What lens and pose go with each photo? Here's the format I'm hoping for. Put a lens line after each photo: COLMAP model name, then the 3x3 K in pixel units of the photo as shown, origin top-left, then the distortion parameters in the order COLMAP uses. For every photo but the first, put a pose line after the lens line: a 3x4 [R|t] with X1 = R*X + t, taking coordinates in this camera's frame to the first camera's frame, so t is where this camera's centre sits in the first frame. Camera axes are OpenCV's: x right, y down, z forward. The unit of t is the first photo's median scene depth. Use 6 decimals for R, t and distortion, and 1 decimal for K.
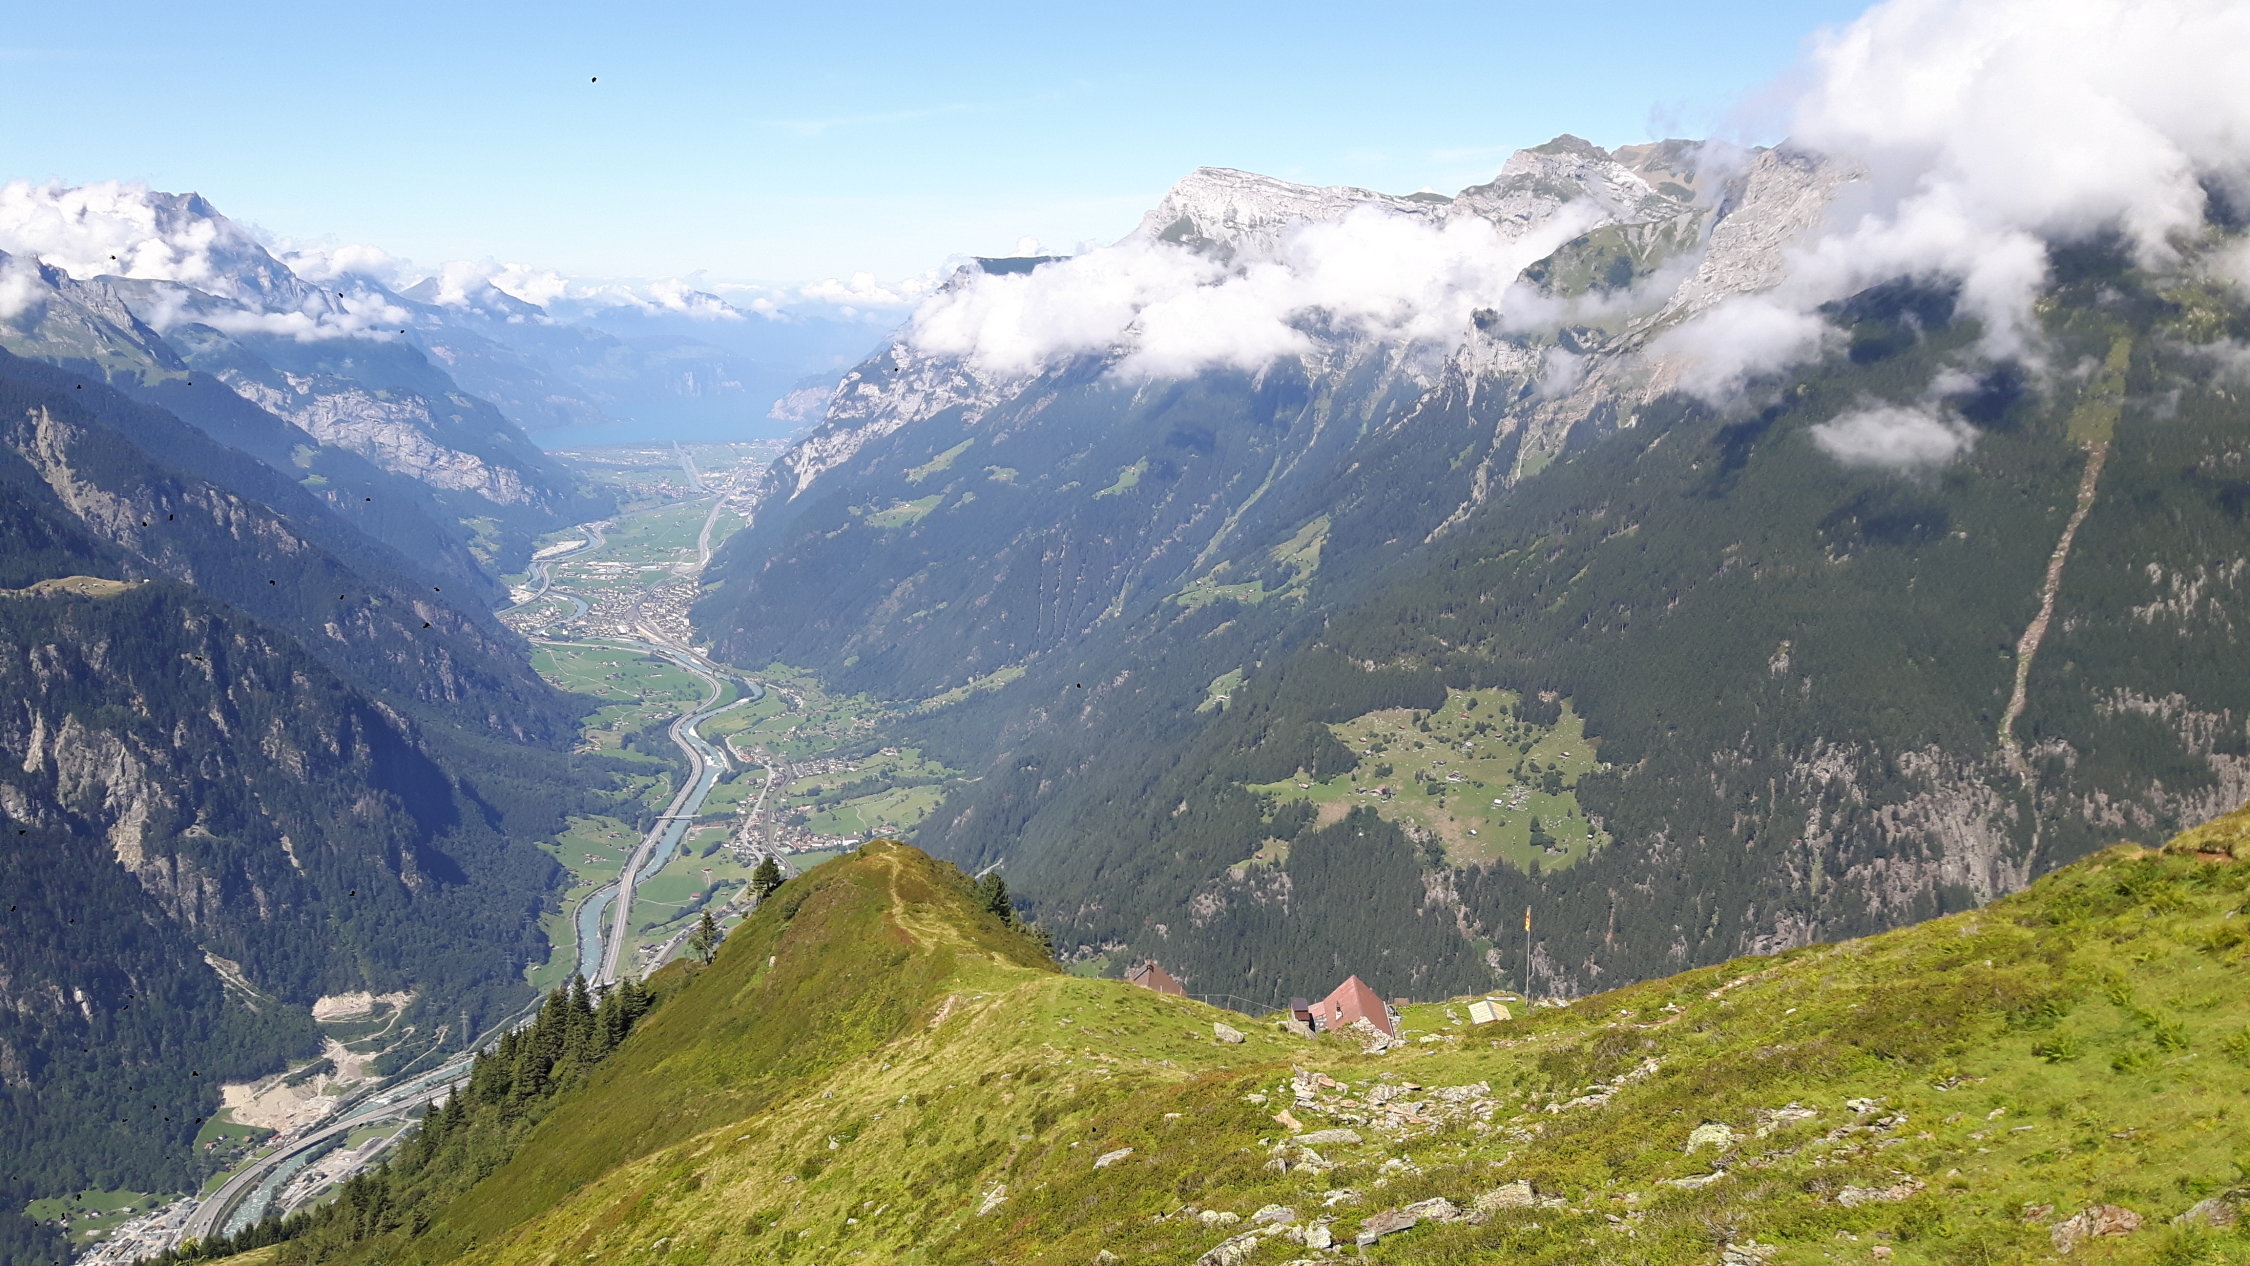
lens RADIAL K [[1822.4, 0, 1110.7], [0, 1822.4, 636.6], [0, 0, 1]] dist [0.111421, -0.259949]
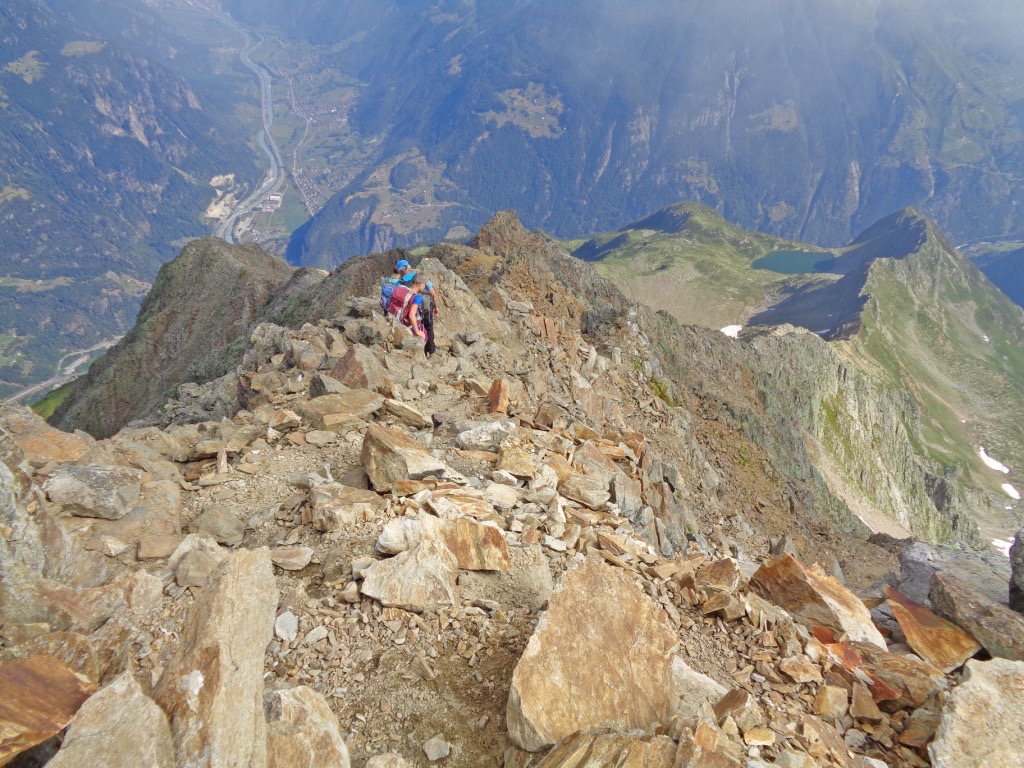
lens RADIAL K [[764.1, 0, 512.0], [0, 764.1, 384.0], [0, 0, 1]] dist [0.010115, 0.006225]
pose [[0.978455, -0.113175, 0.172674, -0.112747], [0.007834, 0.856114, 0.516728, -0.150803], [-0.206309, -0.504242, 0.838556, -0.371749]]
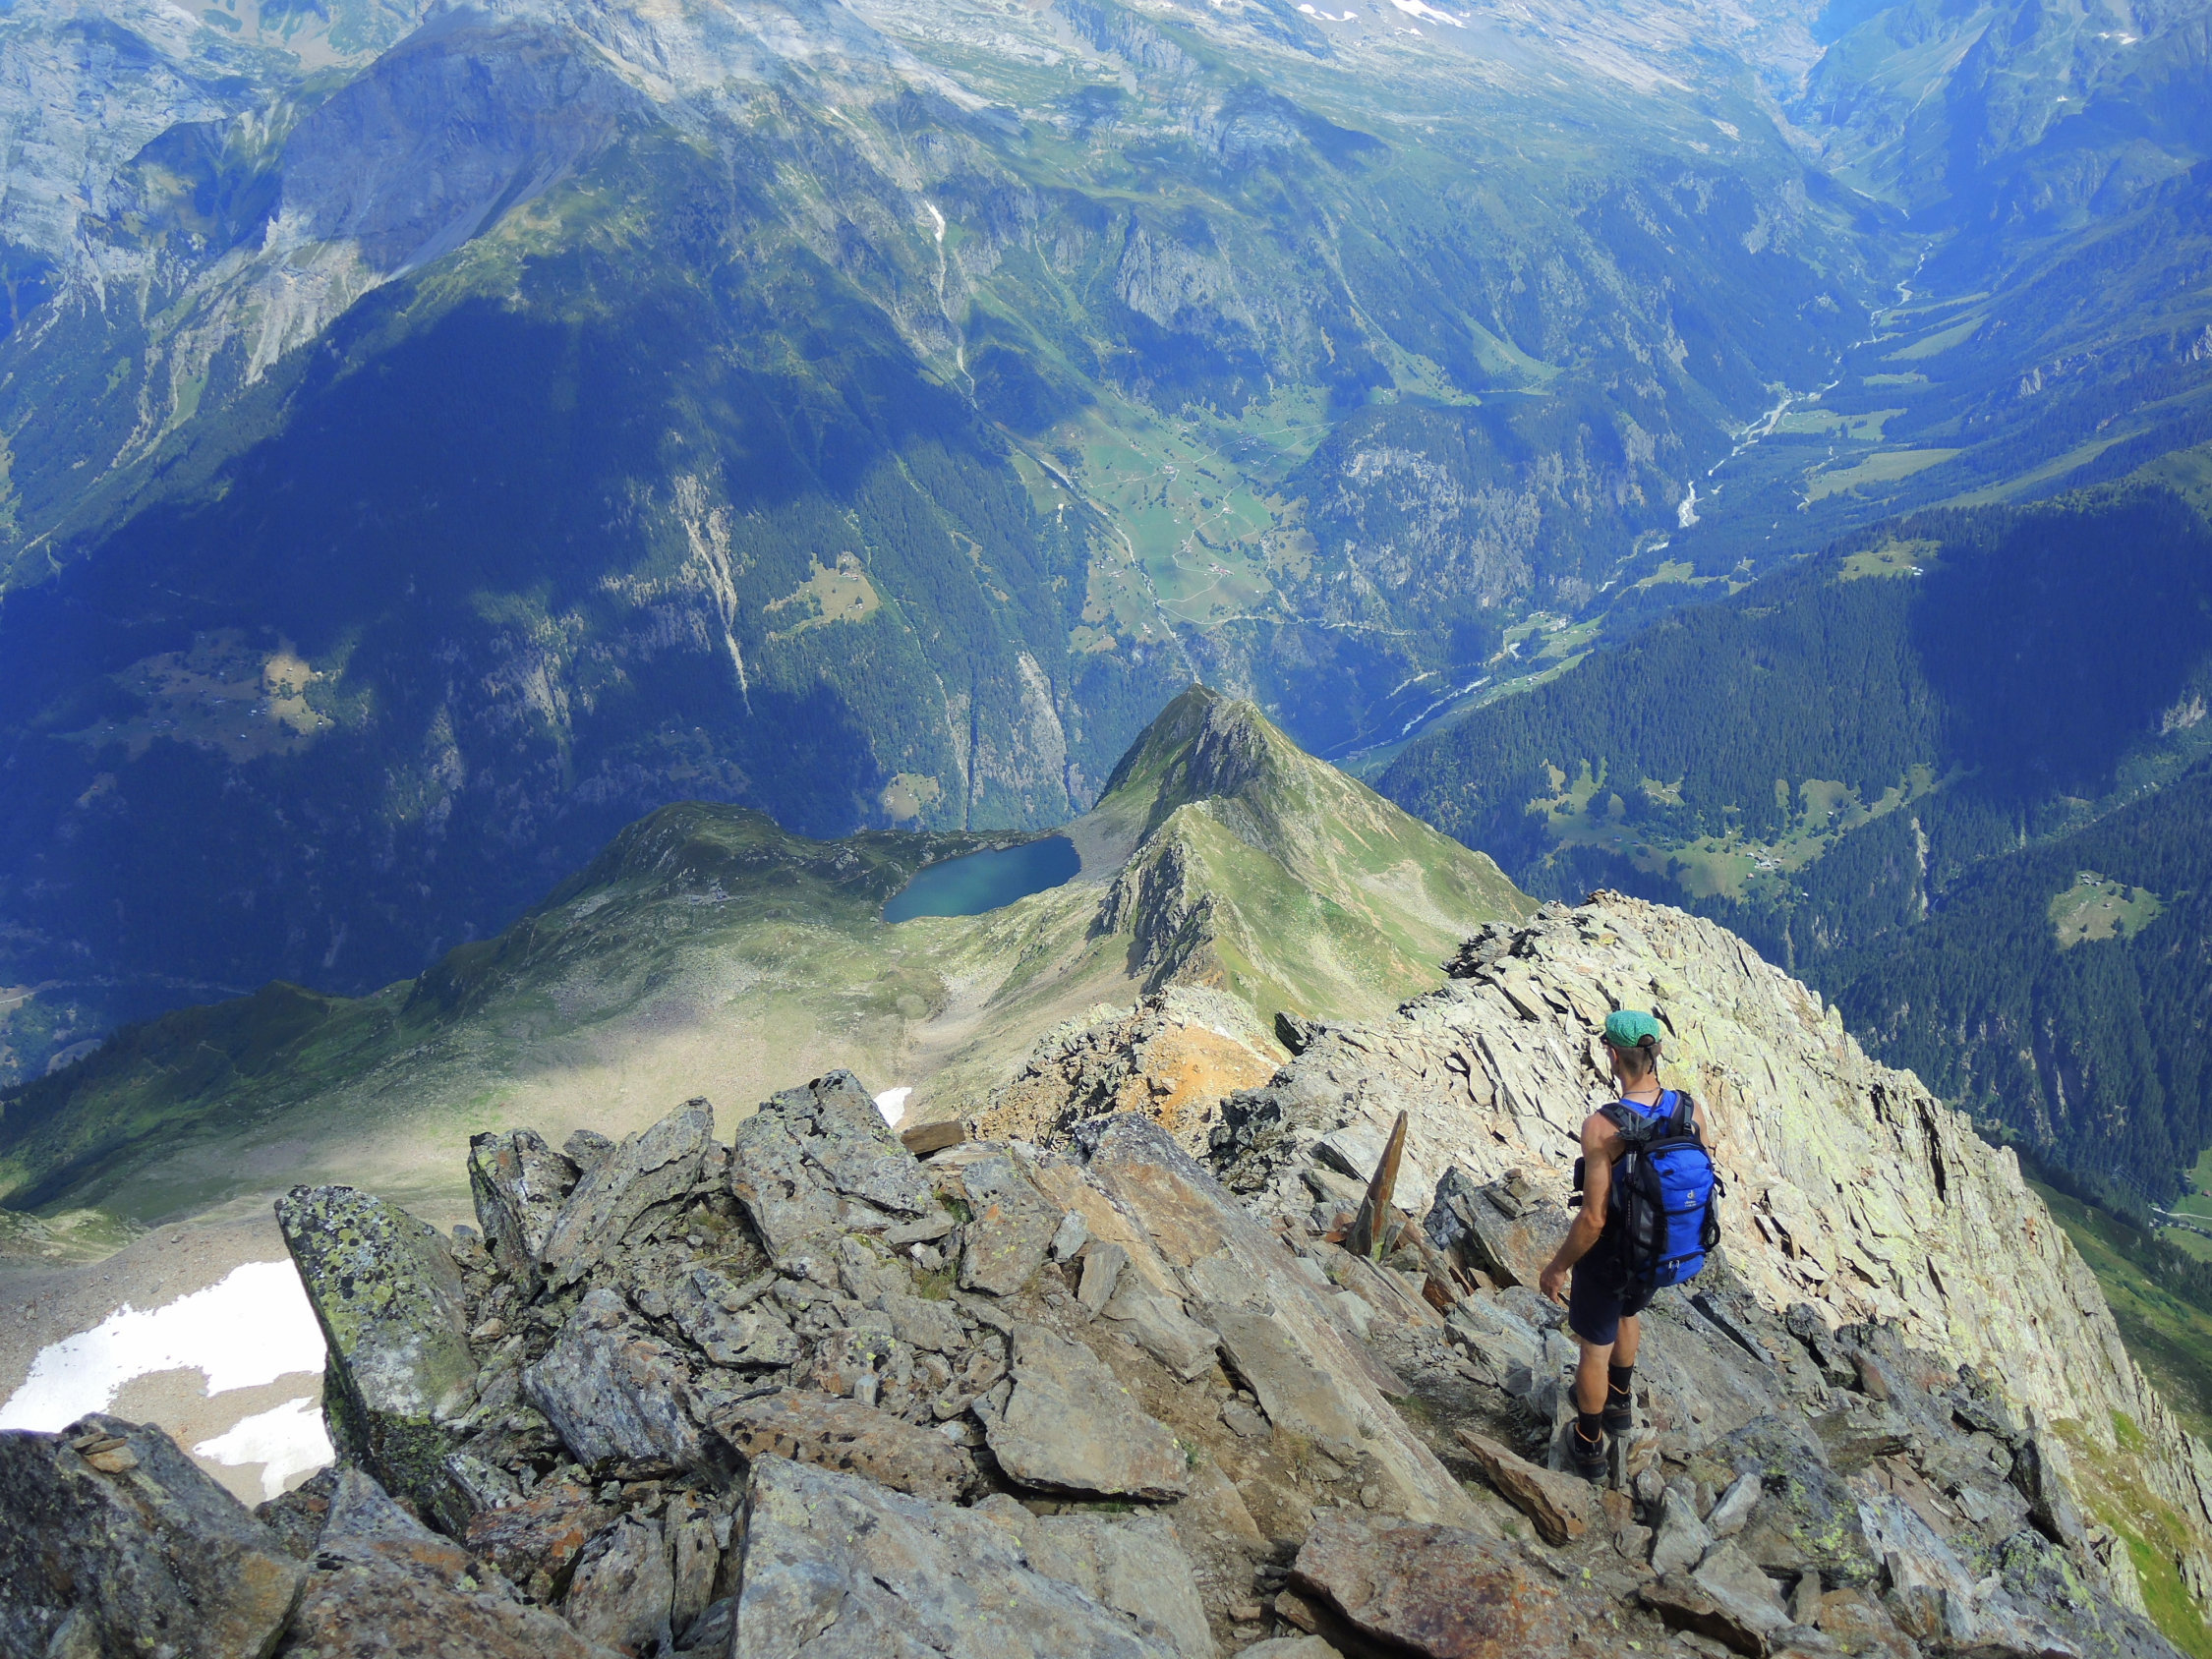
lens RADIAL K [[1838.8, 0, 1106.0], [0, 1838.8, 829.5], [0, 0, 1]] dist [-0.020889, -0.004622]
pose [[0.760579, -0.284943, 0.583376, -0.089696], [0.104769, 0.940634, 0.322848, -0.127686], [-0.640736, -0.184432, 0.745280, -0.330255]]
